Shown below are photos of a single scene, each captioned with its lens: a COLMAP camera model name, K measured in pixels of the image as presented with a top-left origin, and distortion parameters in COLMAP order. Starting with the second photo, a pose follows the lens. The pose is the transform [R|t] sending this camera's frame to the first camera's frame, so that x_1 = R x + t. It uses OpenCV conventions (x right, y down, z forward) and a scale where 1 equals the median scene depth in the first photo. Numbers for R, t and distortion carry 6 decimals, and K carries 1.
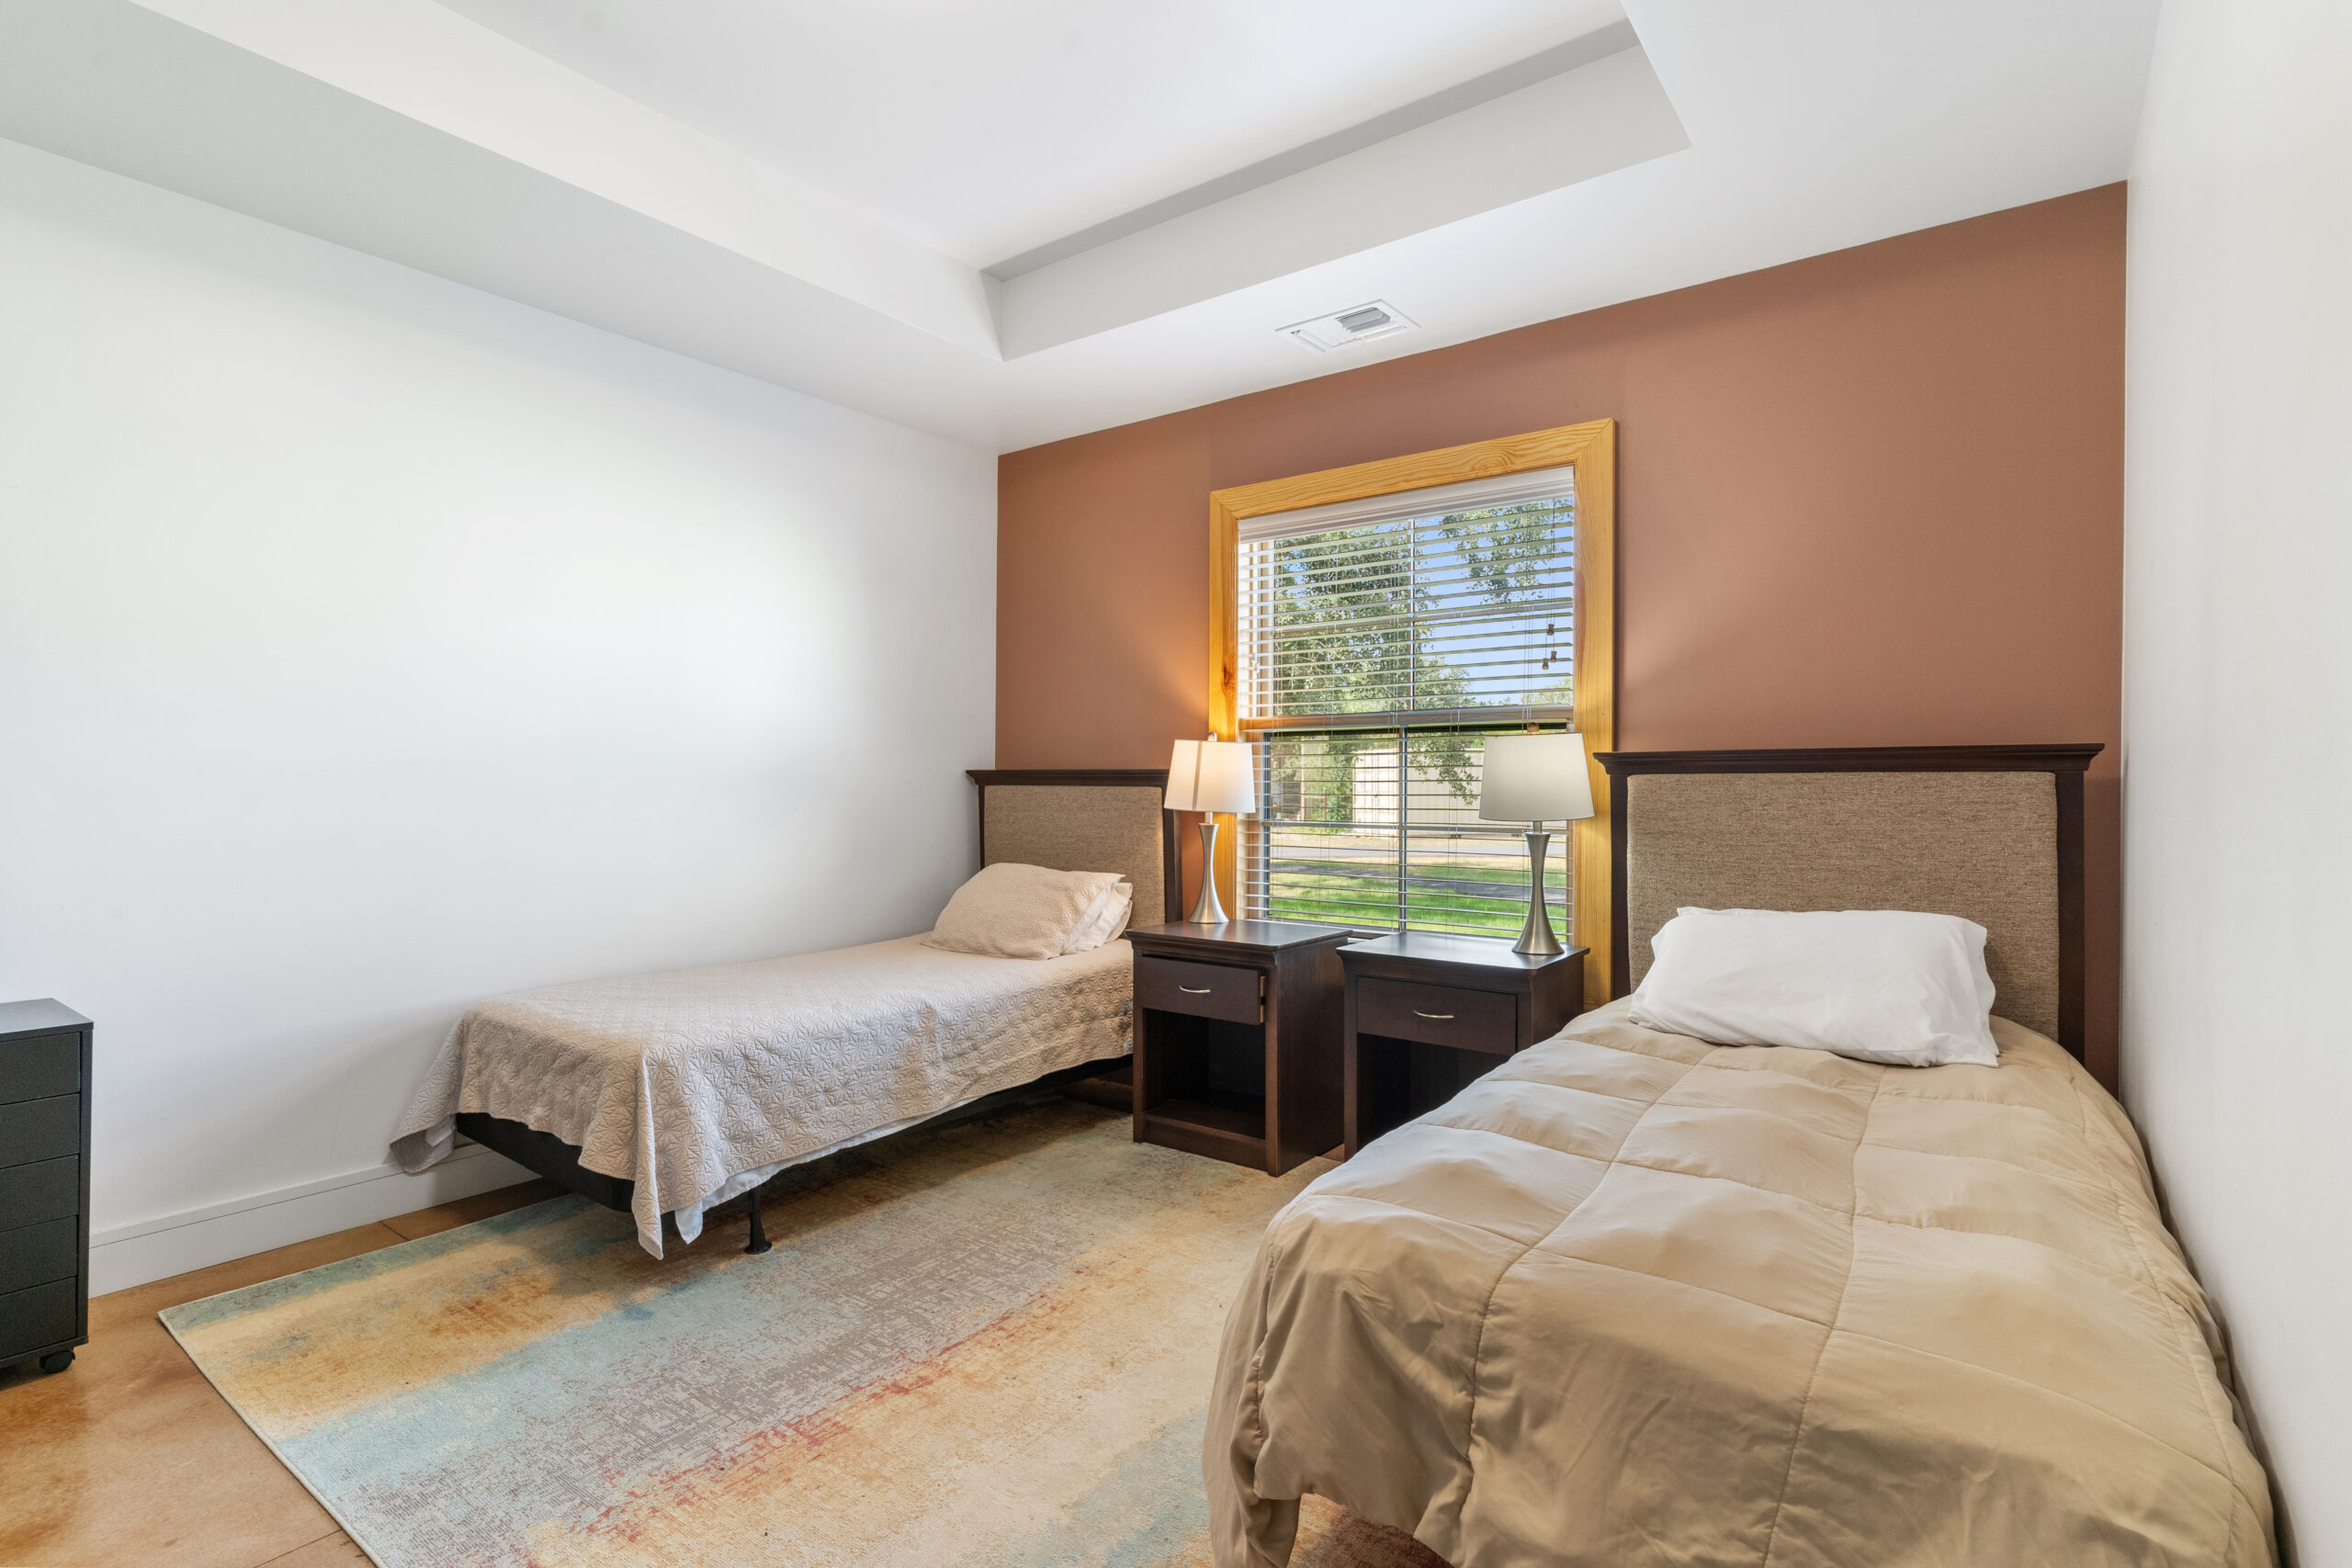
lens RADIAL K [[1147.1, 0, 1171.7], [0, 1147.1, 779.3], [0, 0, 1]] dist [0.001276, 0.000710]
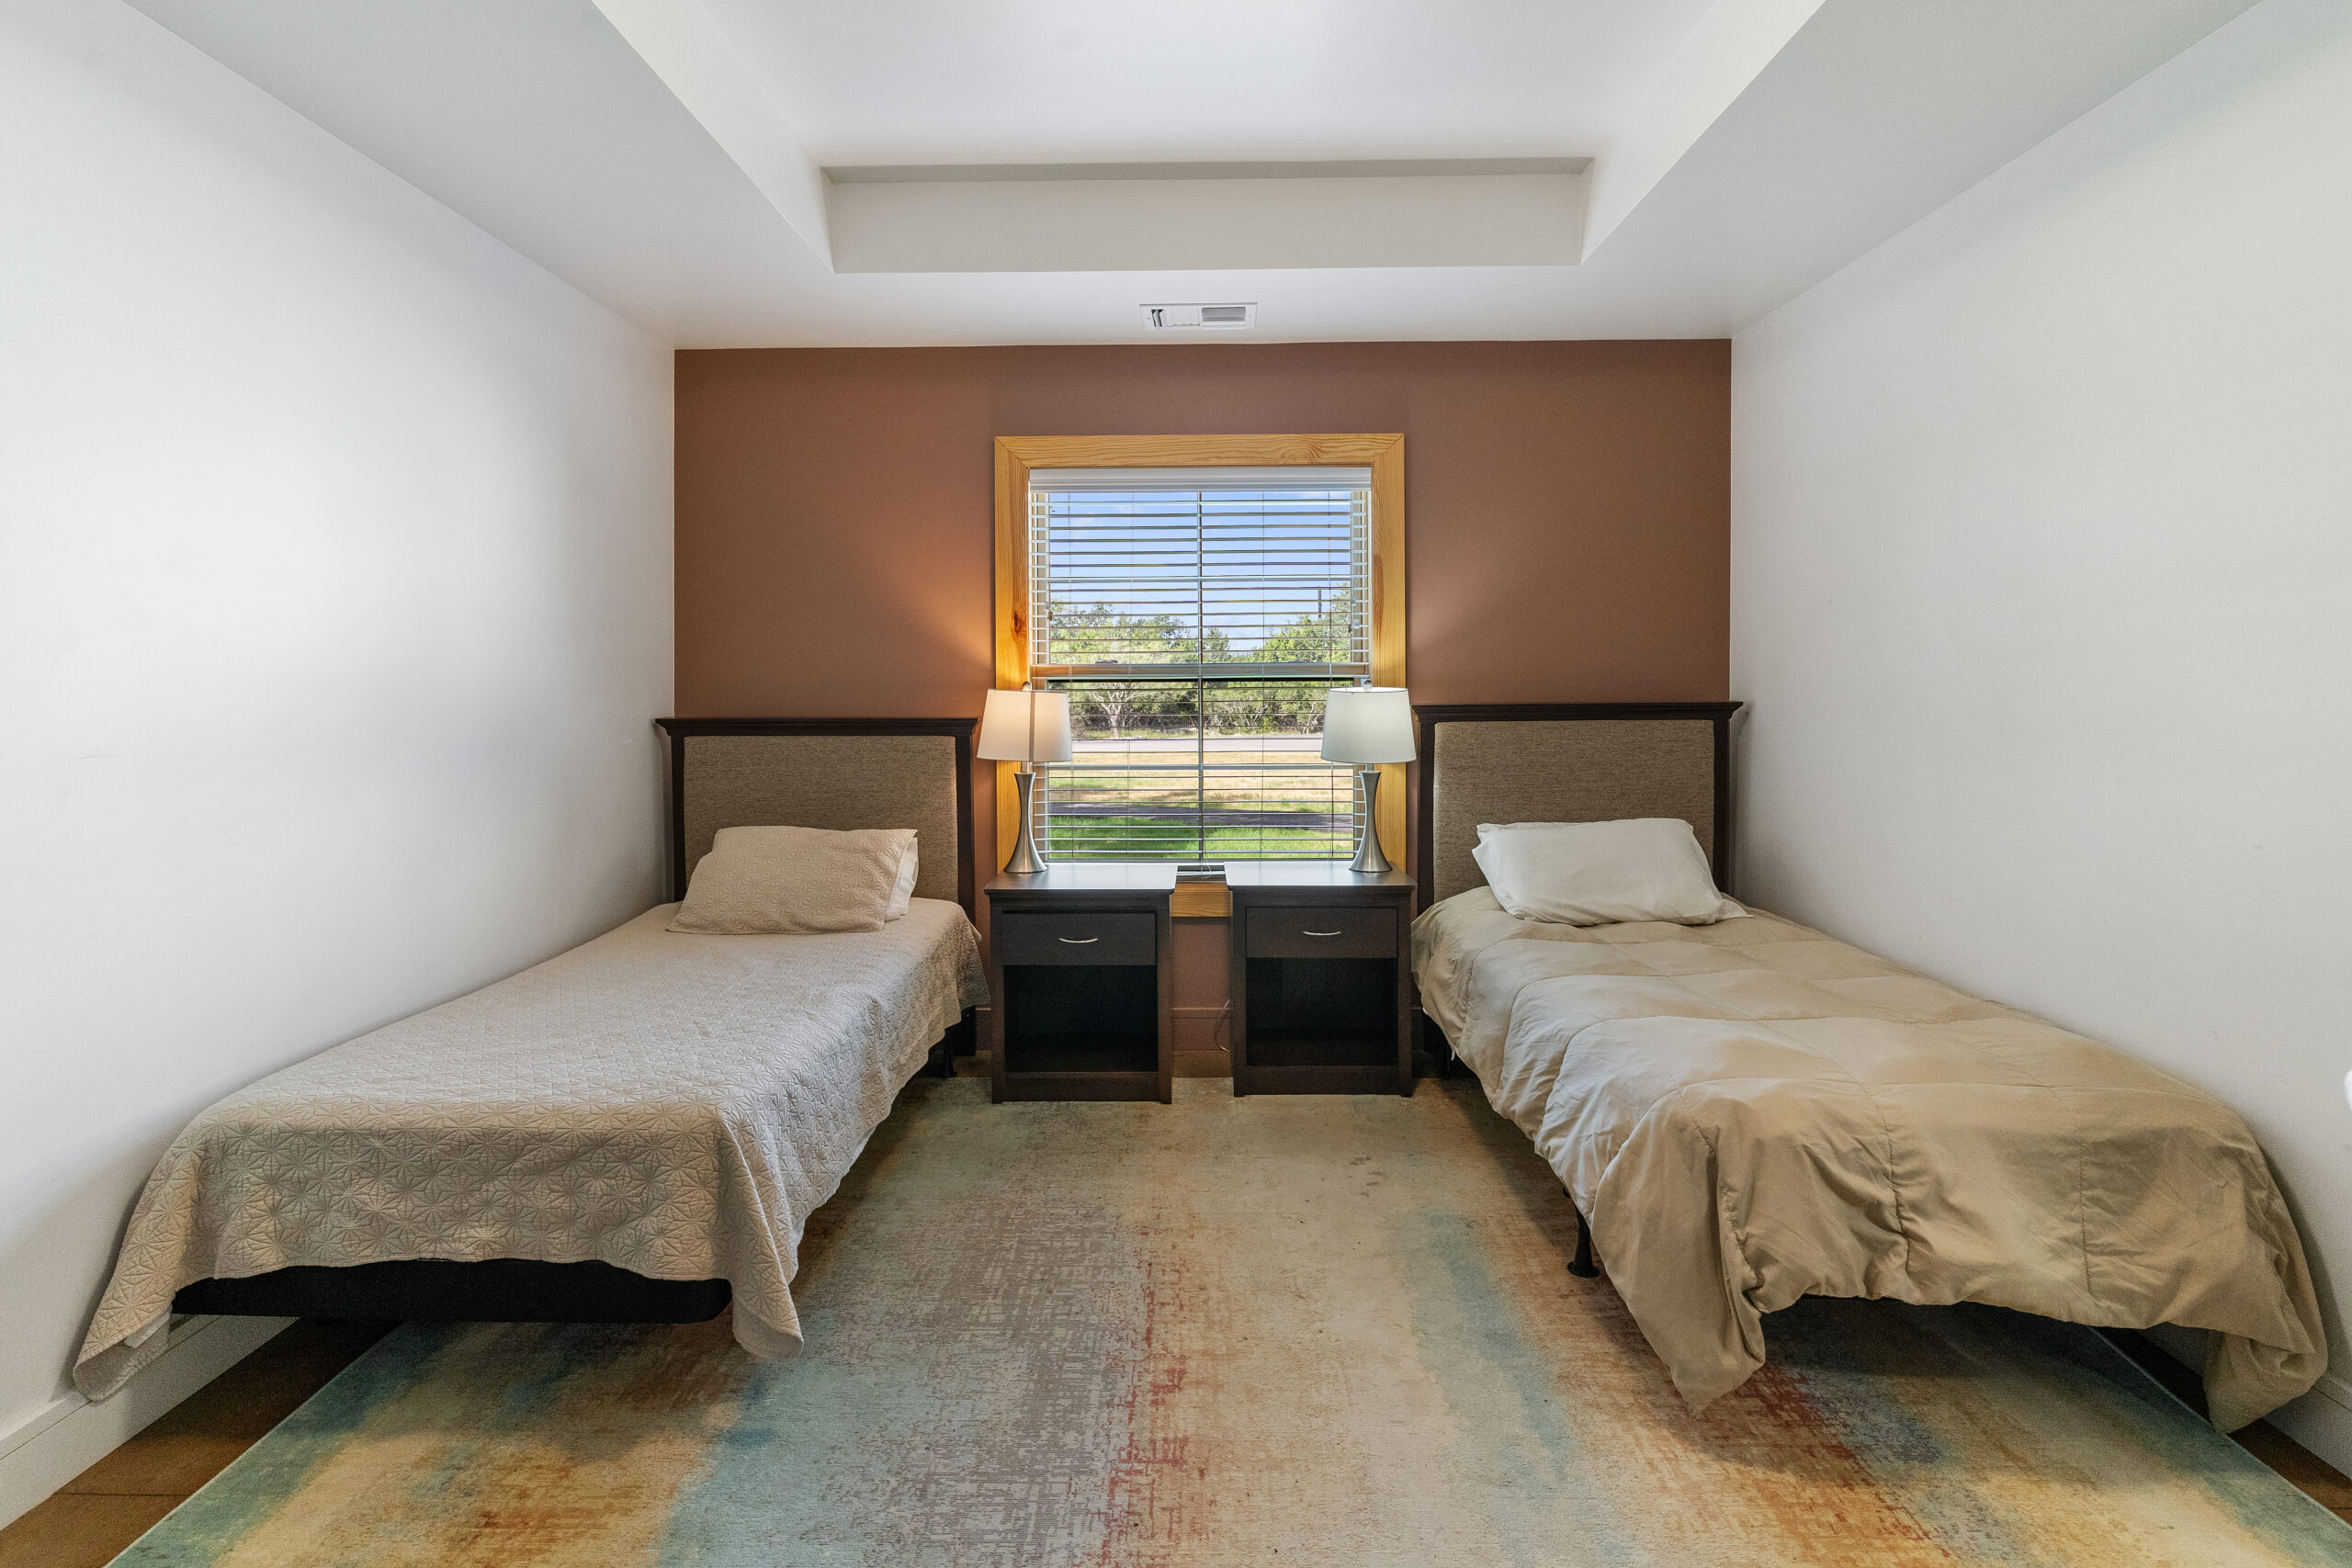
lens RADIAL K [[1147.1, 0, 1155.2], [0, 1147.1, 692.7], [0, 0, 1]] dist [0.001276, 0.000710]
pose [[0.814018, -0.015409, 0.580635, -0.557994], [0.009171, 0.999864, 0.013677, -0.054030], [-0.580767, -0.005808, 0.814049, 0.144034]]
